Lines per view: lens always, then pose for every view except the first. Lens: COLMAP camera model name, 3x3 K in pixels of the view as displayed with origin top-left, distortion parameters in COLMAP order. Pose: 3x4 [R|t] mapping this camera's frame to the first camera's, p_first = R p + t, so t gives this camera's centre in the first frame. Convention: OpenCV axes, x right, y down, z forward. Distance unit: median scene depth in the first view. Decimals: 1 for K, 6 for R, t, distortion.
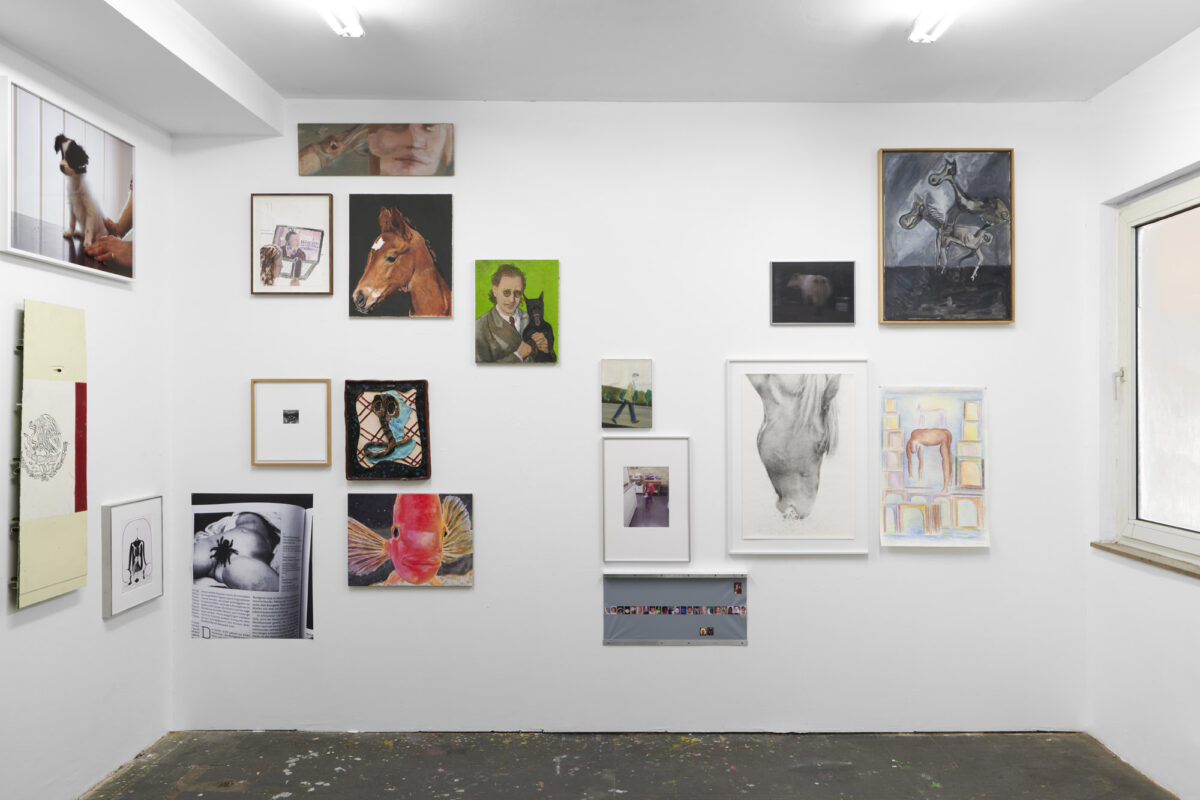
lens RADIAL K [[842.6, 0, 604.1], [0, 842.6, 406.1], [0, 0, 1]] dist [0.003687, -0.013891]
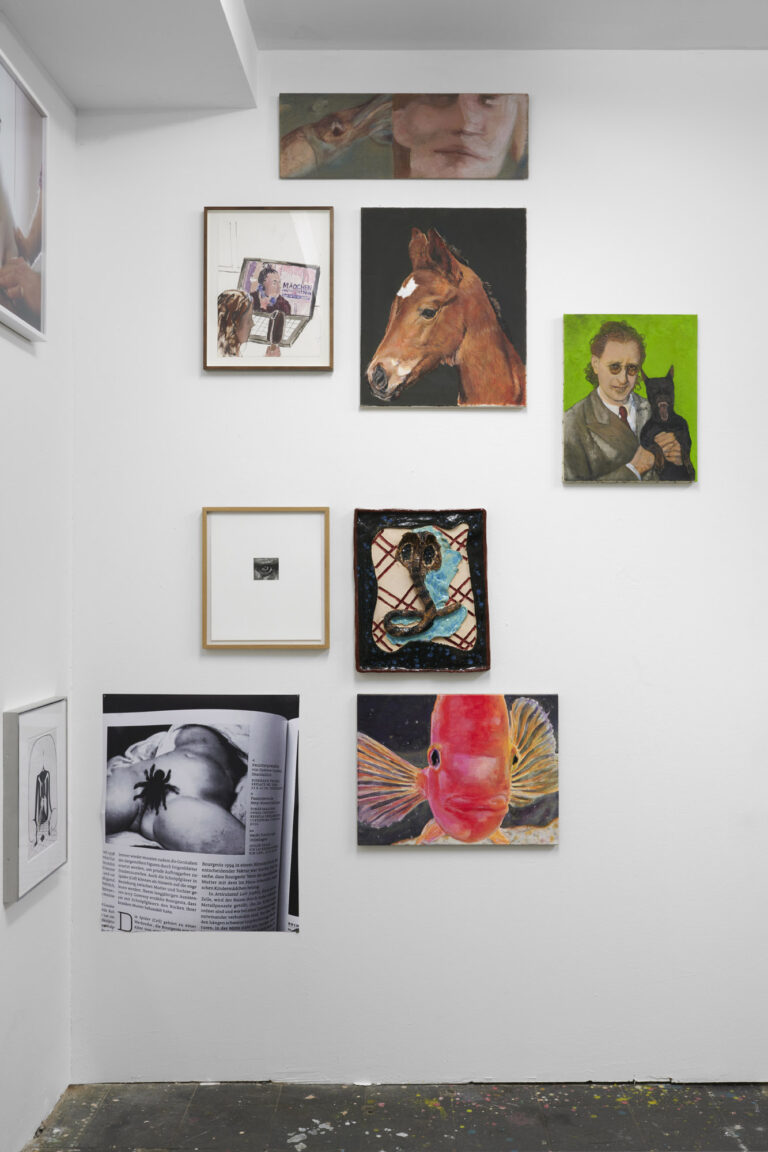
lens RADIAL K [[1118.1, 0, 384.3], [0, 1118.1, 579.5], [0, 0, 1]] dist [-0.003582, 0.000000]
pose [[0.999997, -0.001533, 0.001690, -0.288777], [0.001554, 0.999922, -0.012426, 0.030730], [-0.001670, 0.012428, 0.999921, 0.186771]]
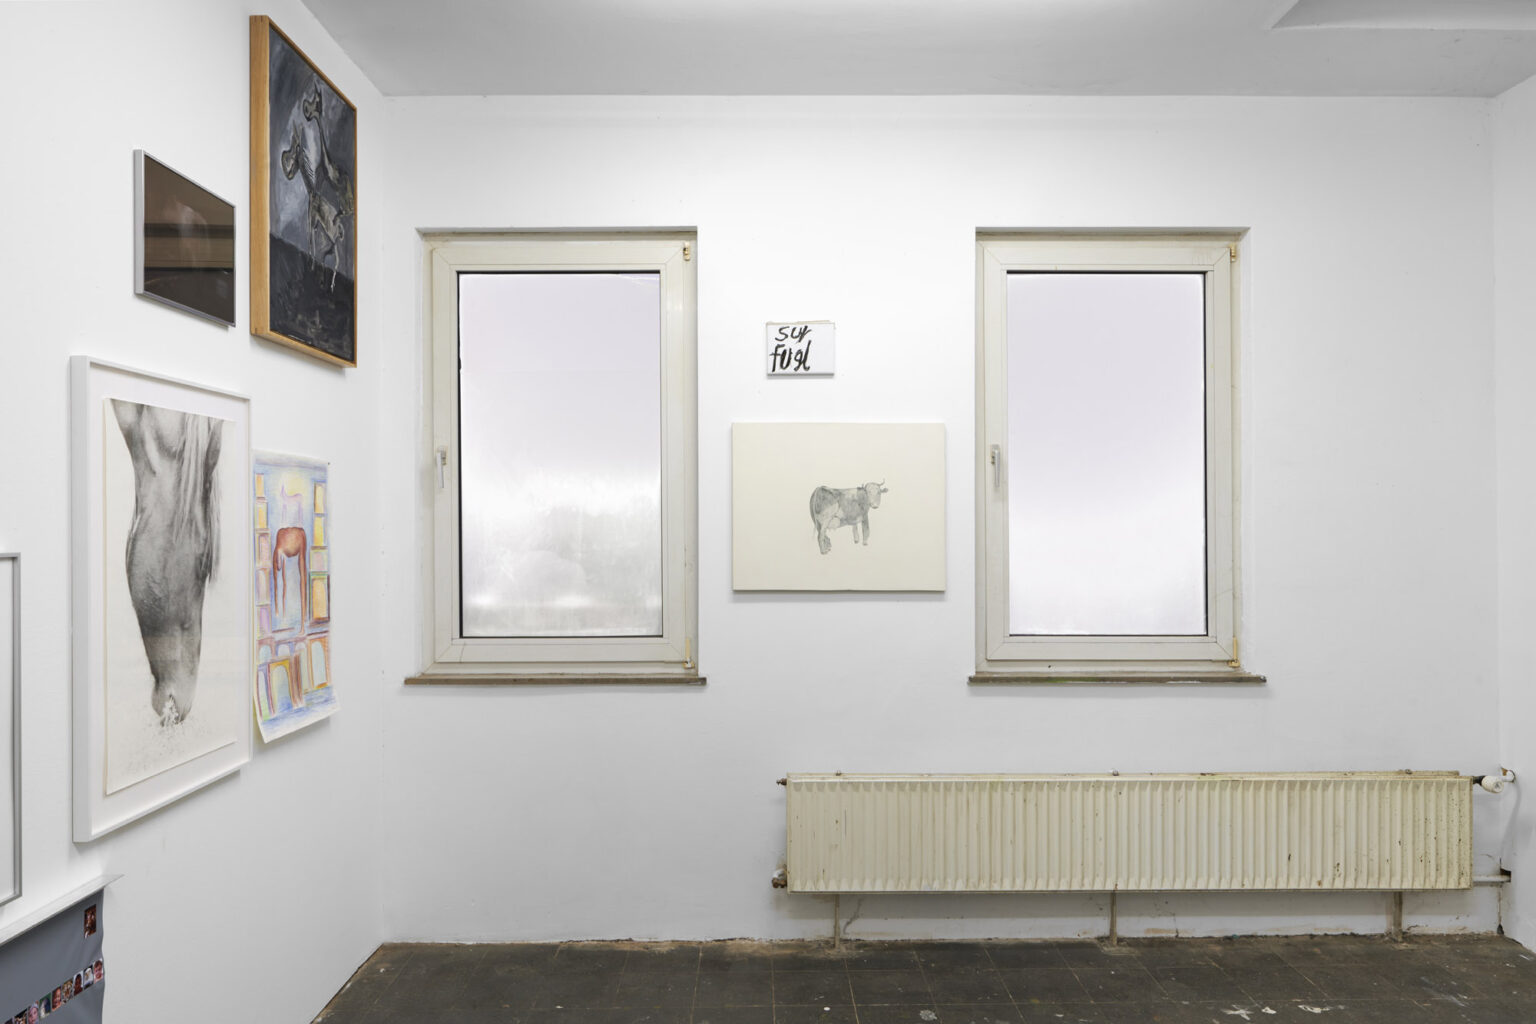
lens RADIAL K [[1078.6, 0, 768.9], [0, 1078.6, 515.9], [0, 0, 1]] dist [0.003687, -0.013891]
pose [[-0.029900, 0.006184, 0.999534, -0.375211], [0.009440, 0.999938, -0.005904, 0.026278], [-0.999508, 0.009259, -0.029957, 0.689746]]
